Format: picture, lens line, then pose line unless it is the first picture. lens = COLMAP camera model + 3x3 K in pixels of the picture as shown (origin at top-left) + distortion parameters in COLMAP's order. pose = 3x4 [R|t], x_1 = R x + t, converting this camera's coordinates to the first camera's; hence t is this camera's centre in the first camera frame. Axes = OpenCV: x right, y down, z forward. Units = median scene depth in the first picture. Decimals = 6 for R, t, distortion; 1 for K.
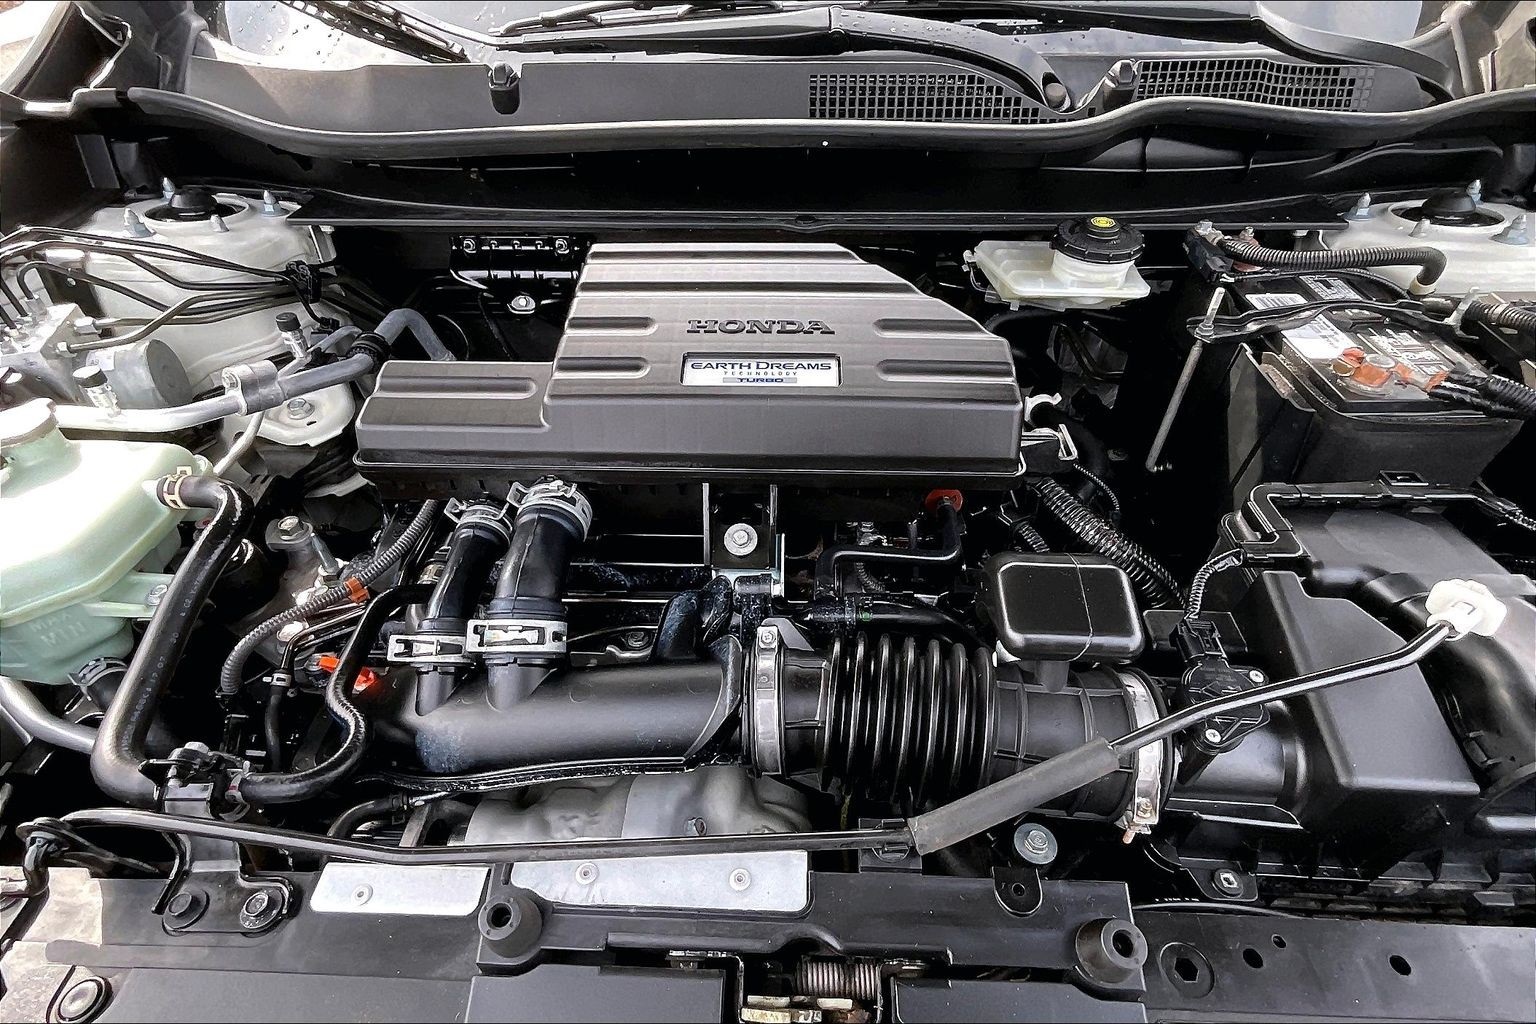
lens RADIAL K [[865.9, 0, 806.2], [0, 865.9, 524.5], [0, 0, 1]] dist [-0.002729, 0.001278]
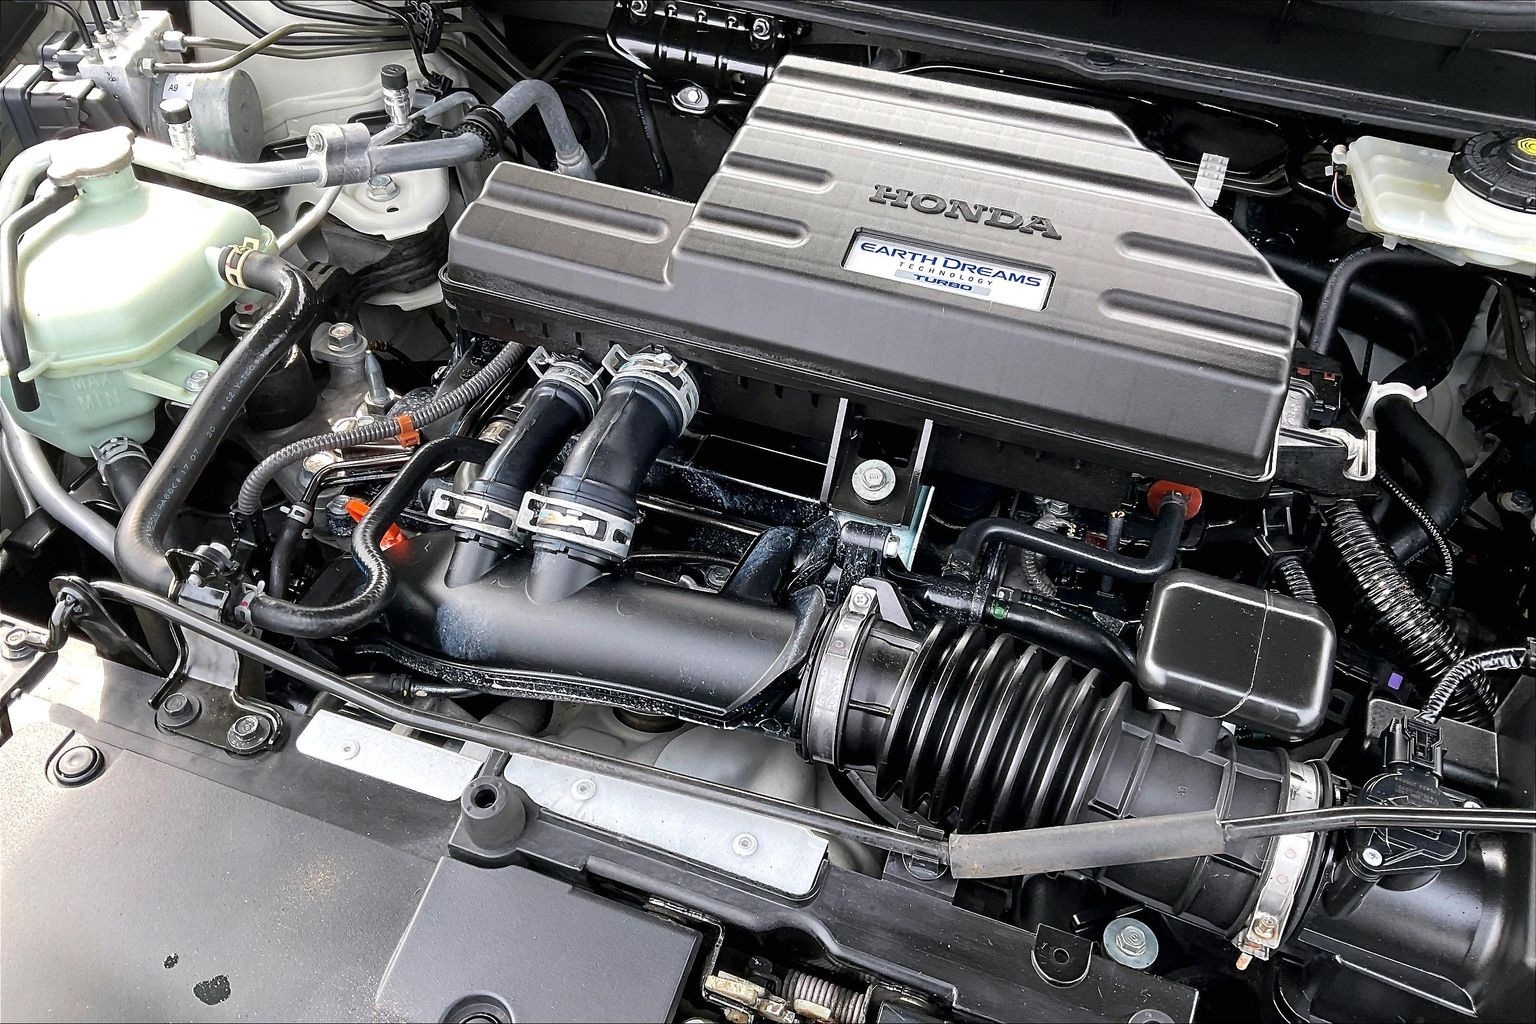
lens RADIAL K [[1280.4, 0, 768.0], [0, 1280.4, 512.0], [0, 0, 1]] dist [0.139927, -0.291543]
pose [[0.952303, 0.239902, -0.188588, 0.063075], [-0.233505, 0.970755, 0.055771, 0.003687], [0.196452, -0.009075, 0.980471, -0.152614]]
